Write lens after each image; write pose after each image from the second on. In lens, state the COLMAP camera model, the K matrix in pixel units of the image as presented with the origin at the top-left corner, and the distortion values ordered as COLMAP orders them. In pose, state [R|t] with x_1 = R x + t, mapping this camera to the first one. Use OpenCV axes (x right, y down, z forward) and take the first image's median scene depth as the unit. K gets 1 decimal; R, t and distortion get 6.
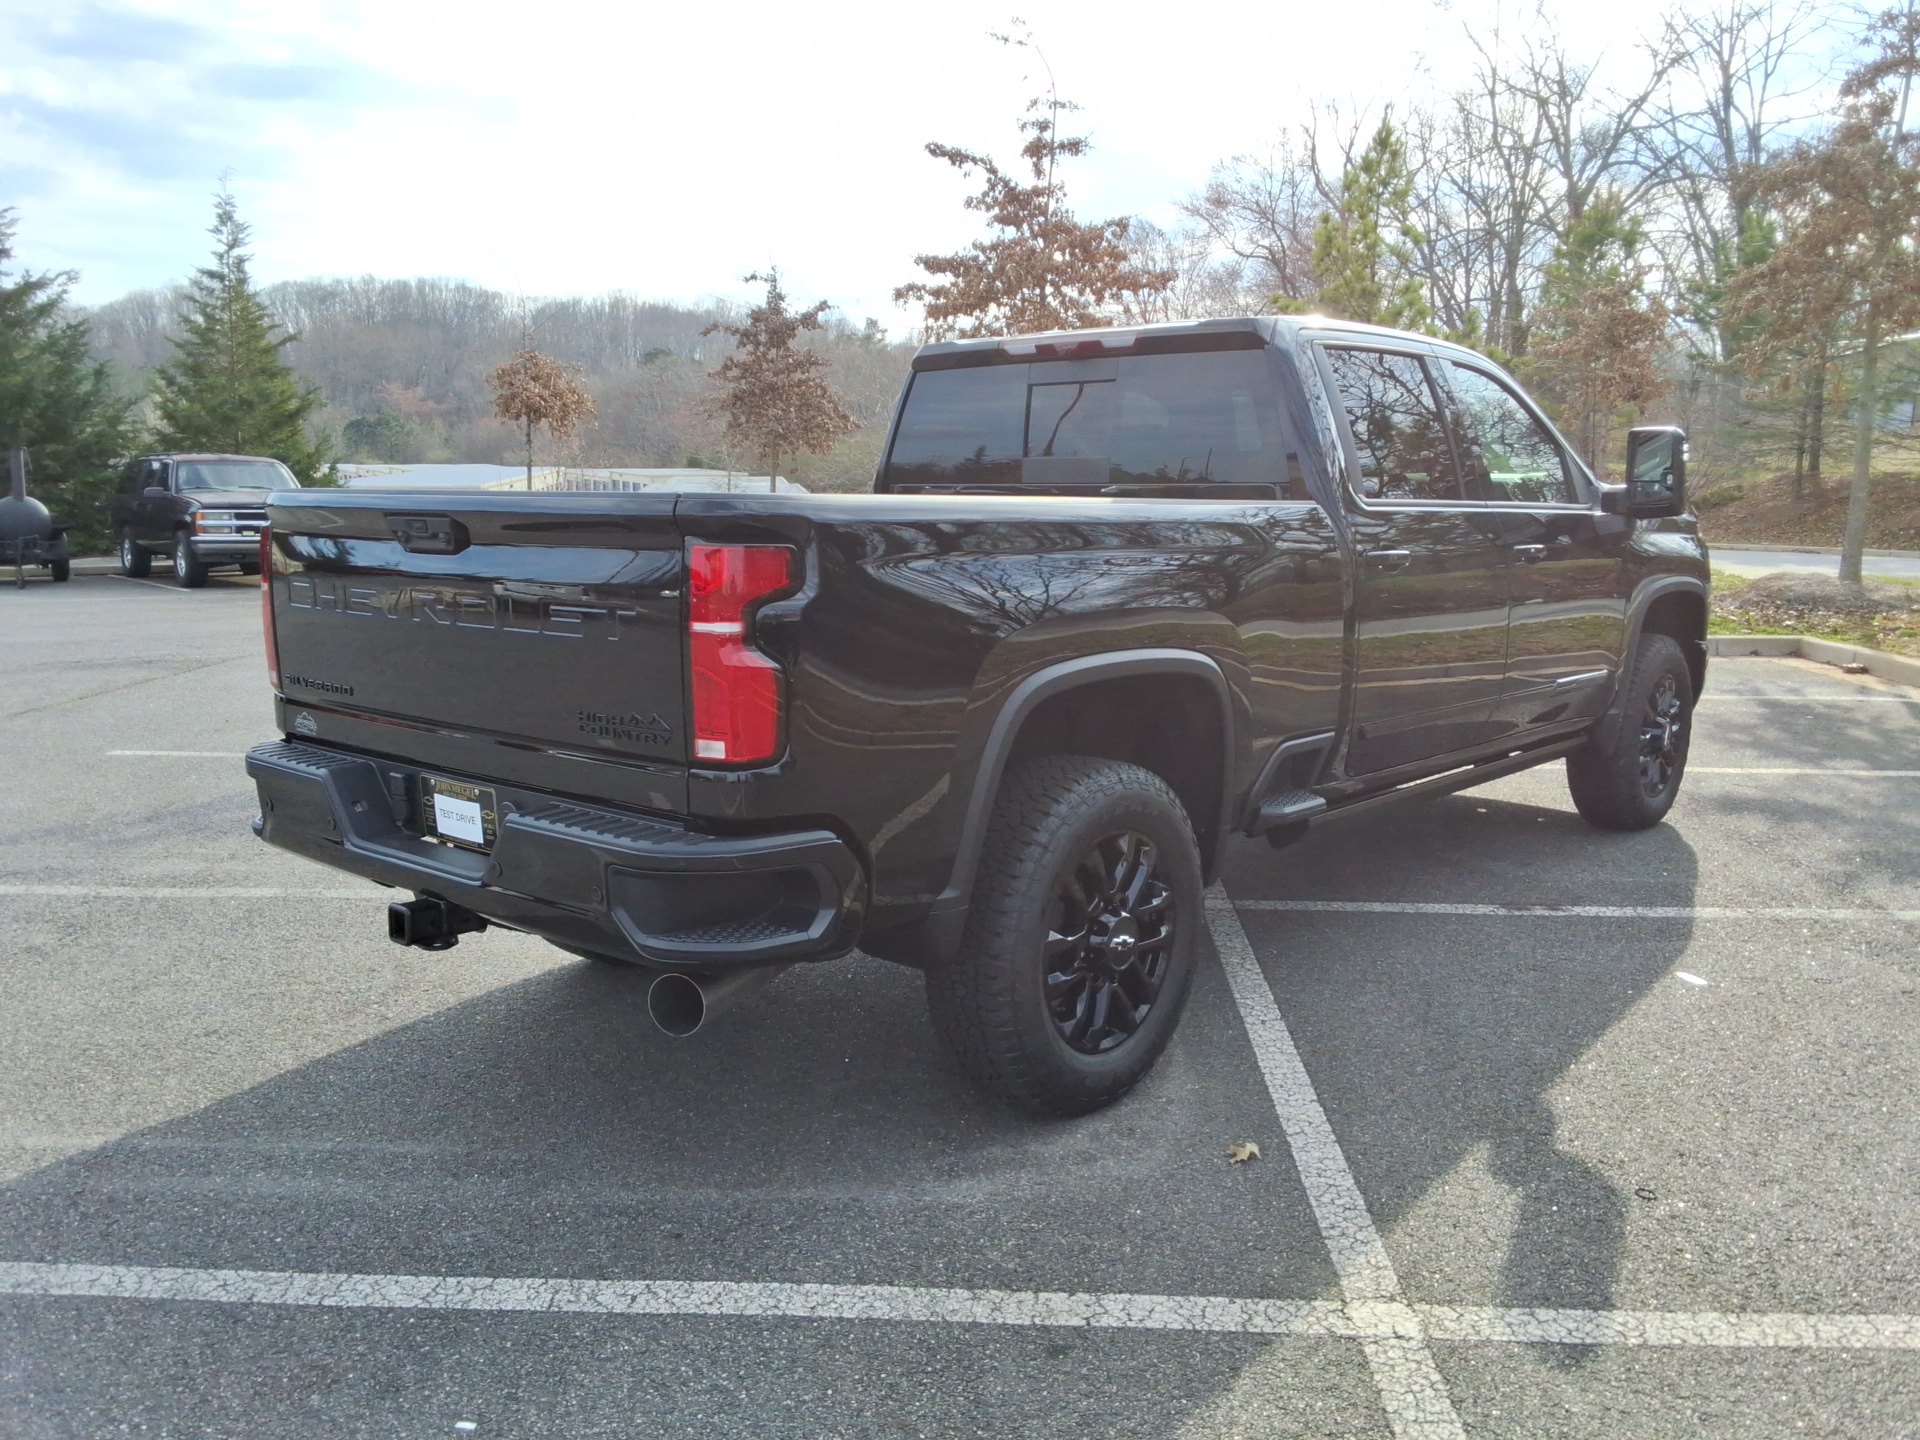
lens RADIAL K [[1549.4, 0, 973.9], [0, 1549.4, 695.2], [0, 0, 1]] dist [0.120933, -0.201600]
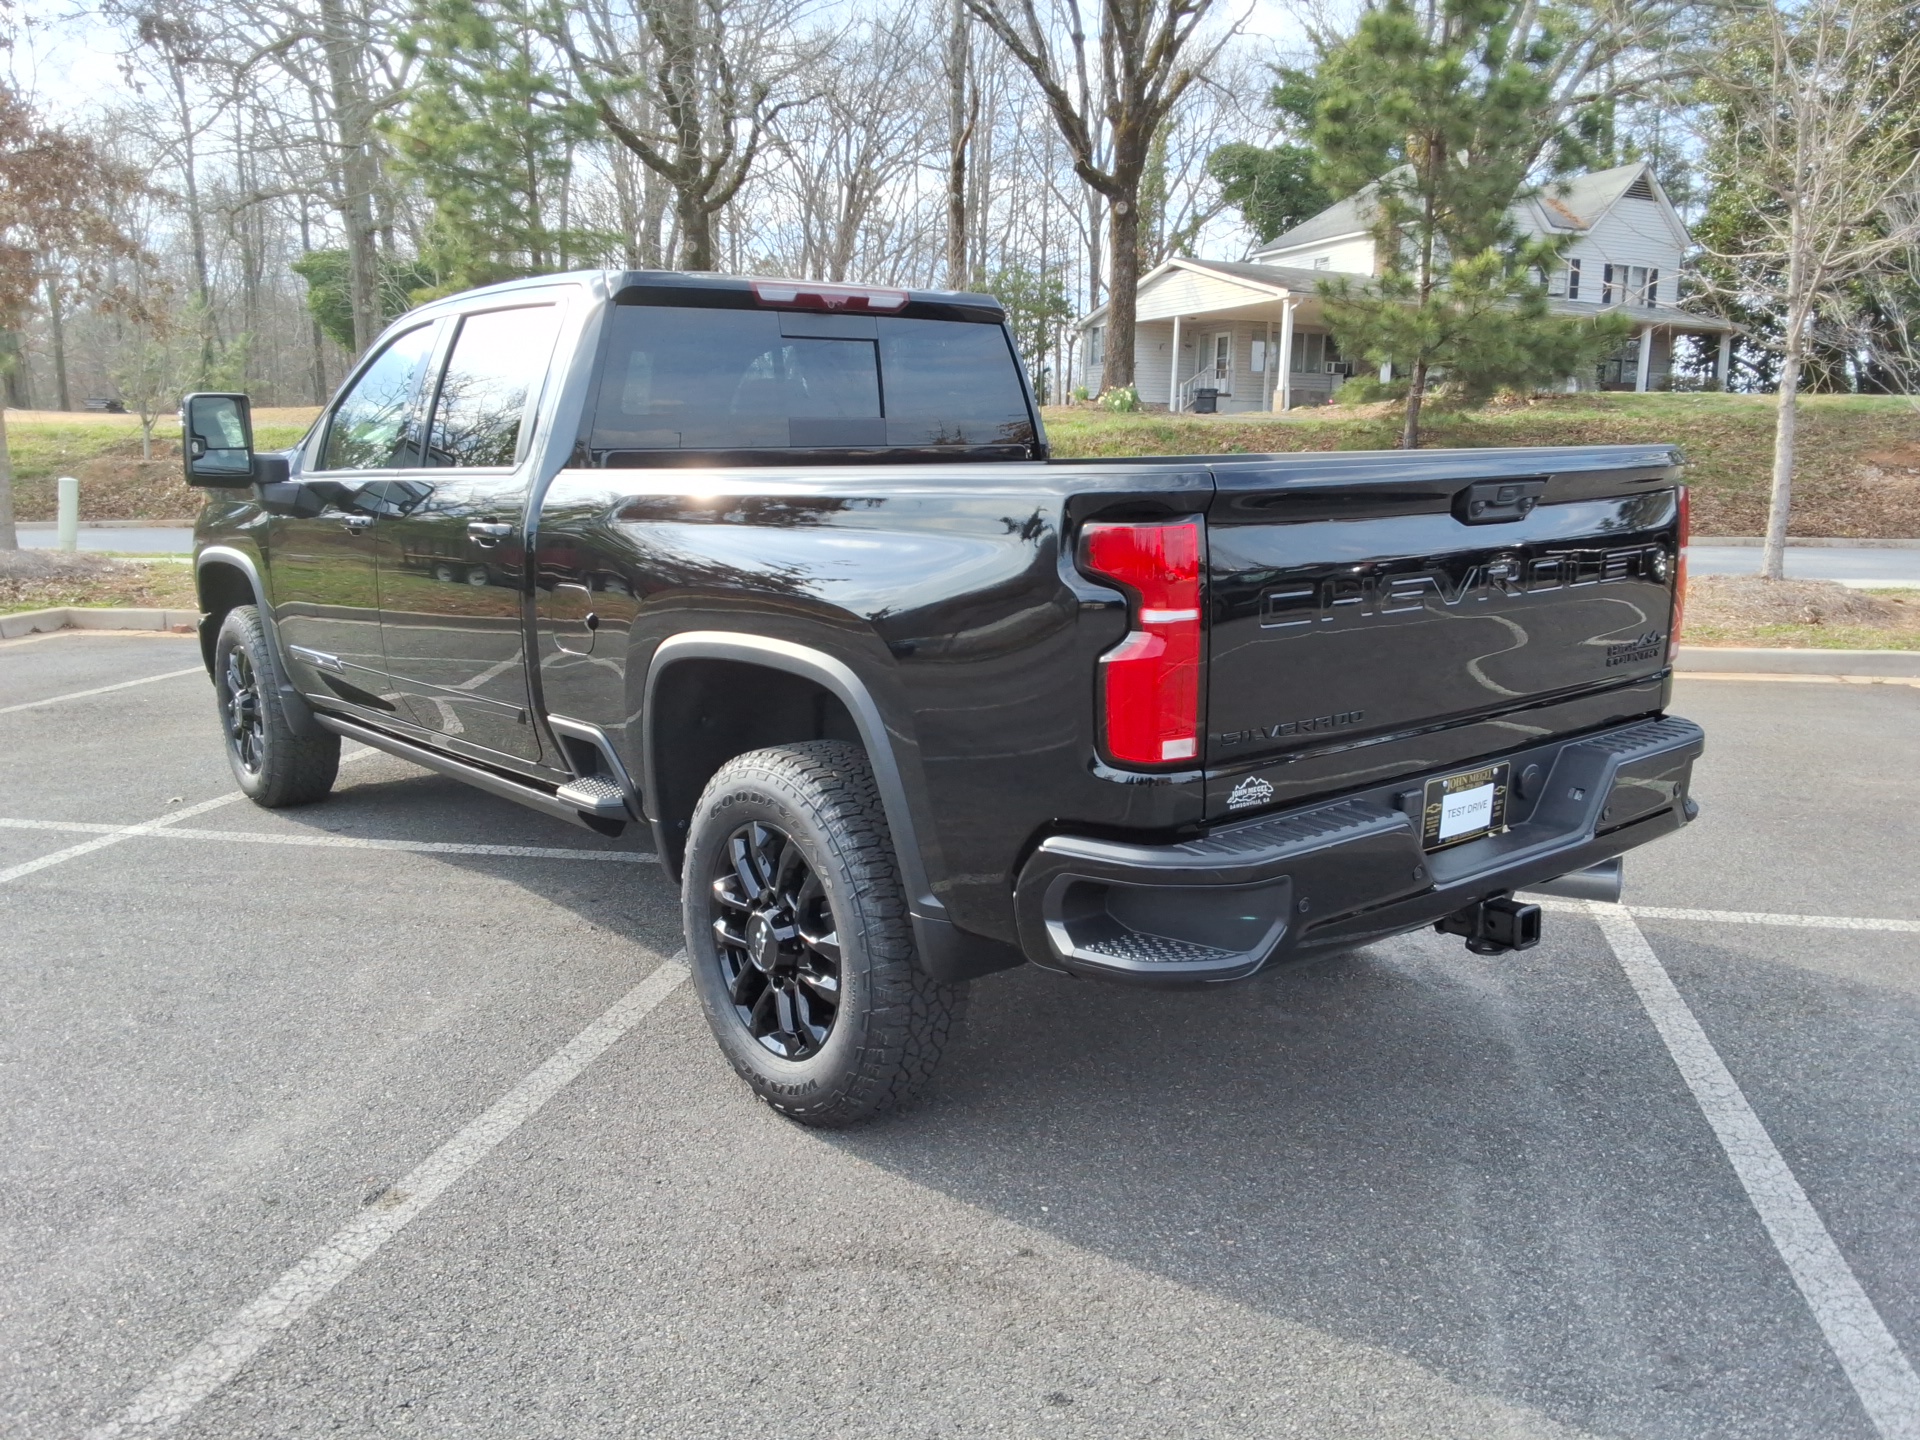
lens RADIAL K [[1549.4, 0, 973.9], [0, 1549.4, 695.2], [0, 0, 1]] dist [0.120933, -0.201600]
pose [[0.158783, -0.166903, 0.973104, -1.187914], [0.145458, 0.978807, 0.144147, -0.153454], [-0.976540, 0.118657, 0.179696, 1.047223]]
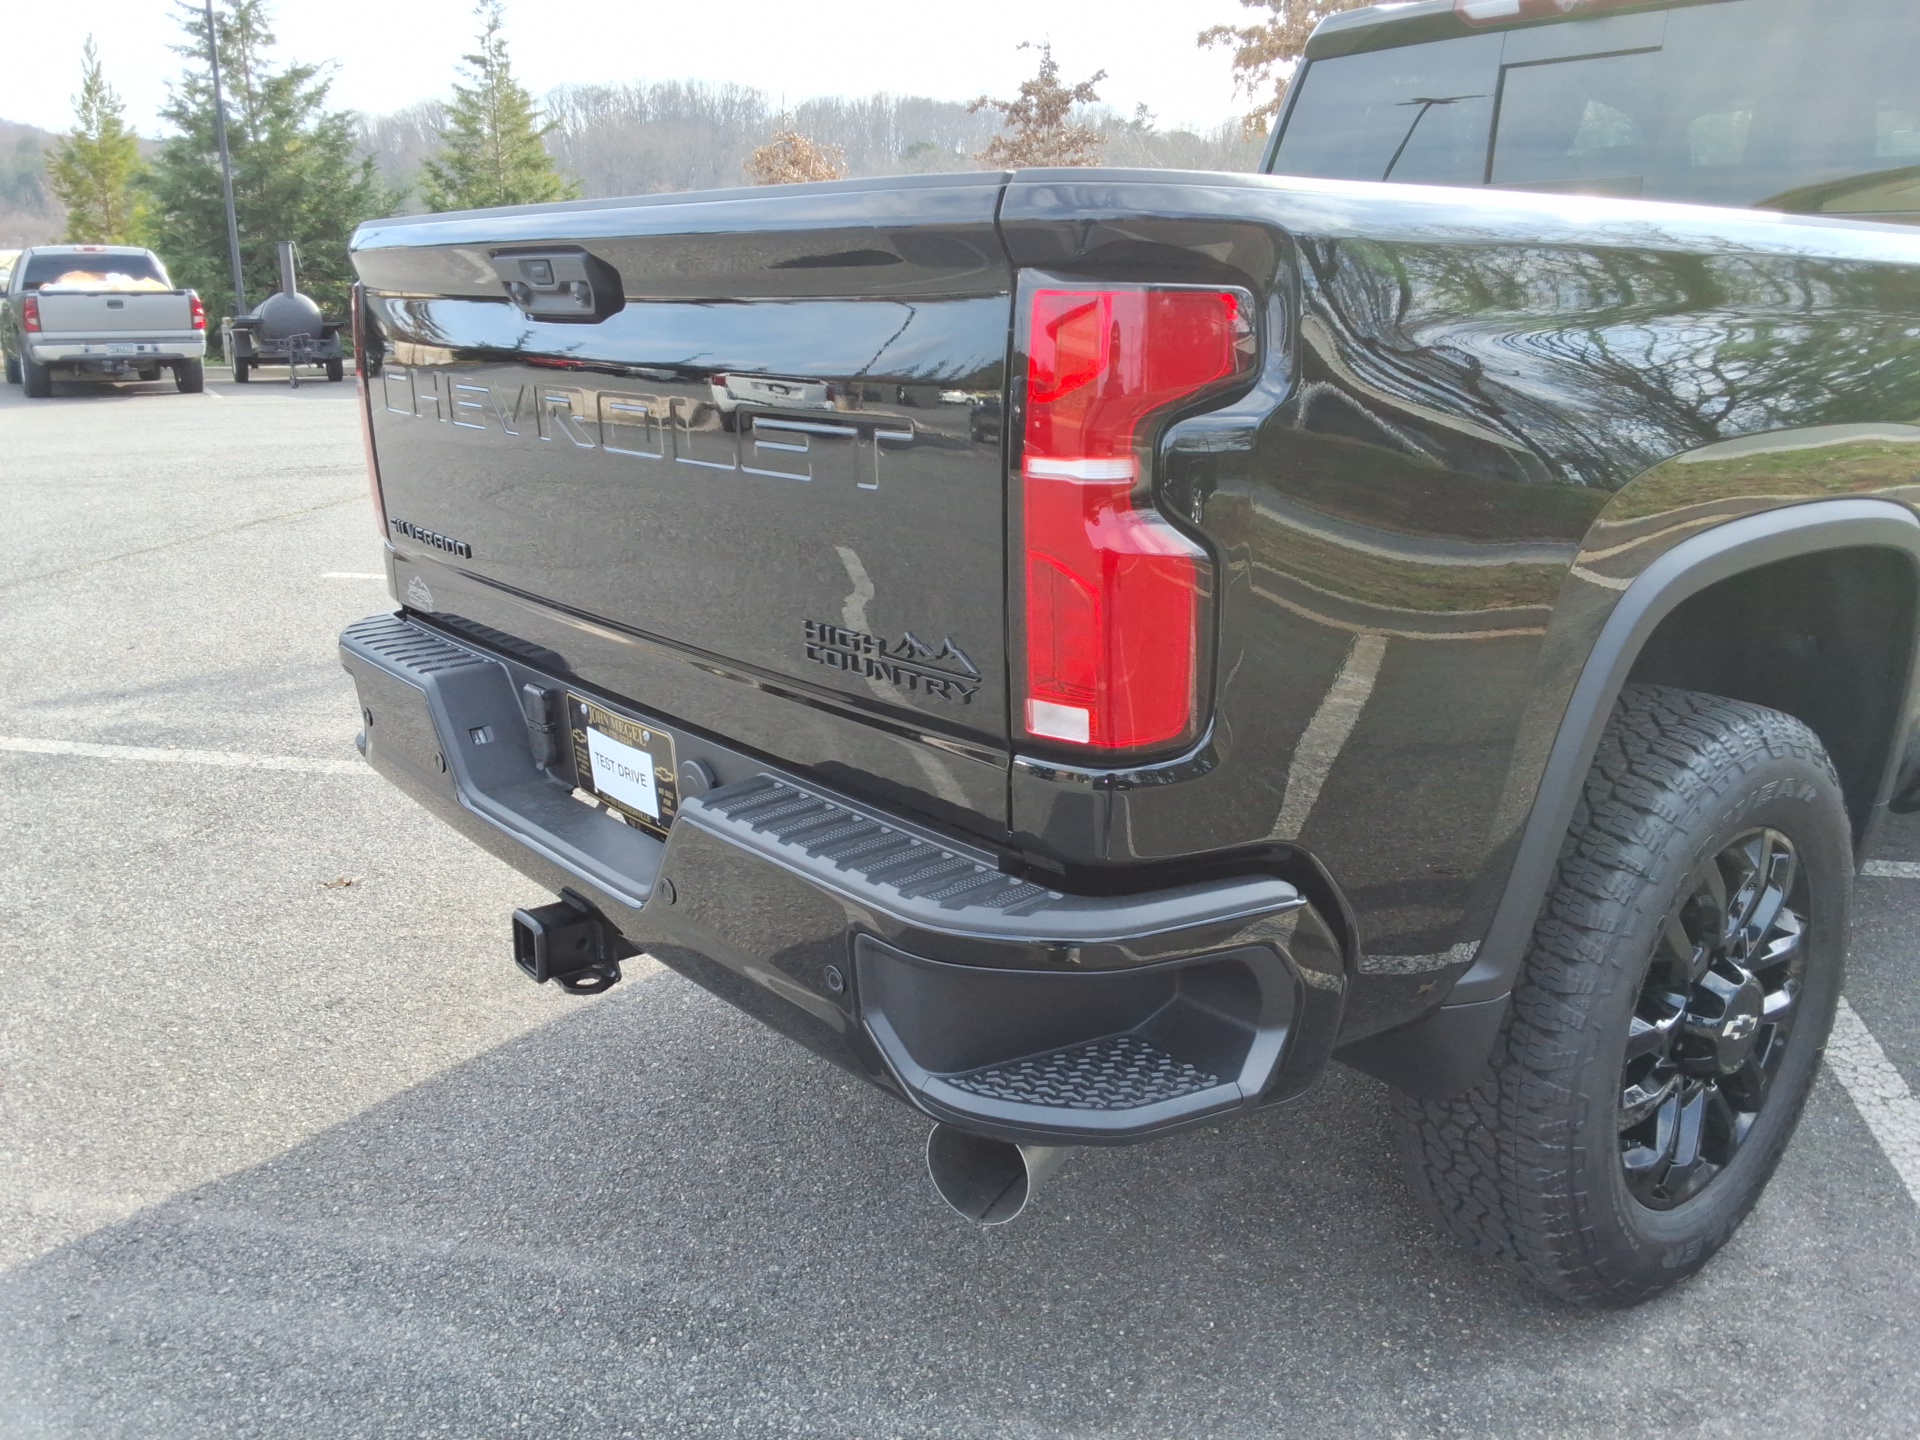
lens RADIAL K [[1521.9, 0, 960.0], [0, 1521.9, 720.0], [0, 0, 1]] dist [0.134629, -0.214781]
pose [[0.985390, 0.039948, -0.165559, -0.095801], [-0.016443, 0.989876, 0.140981, -0.025948], [0.169515, -0.136199, 0.976071, 0.418362]]
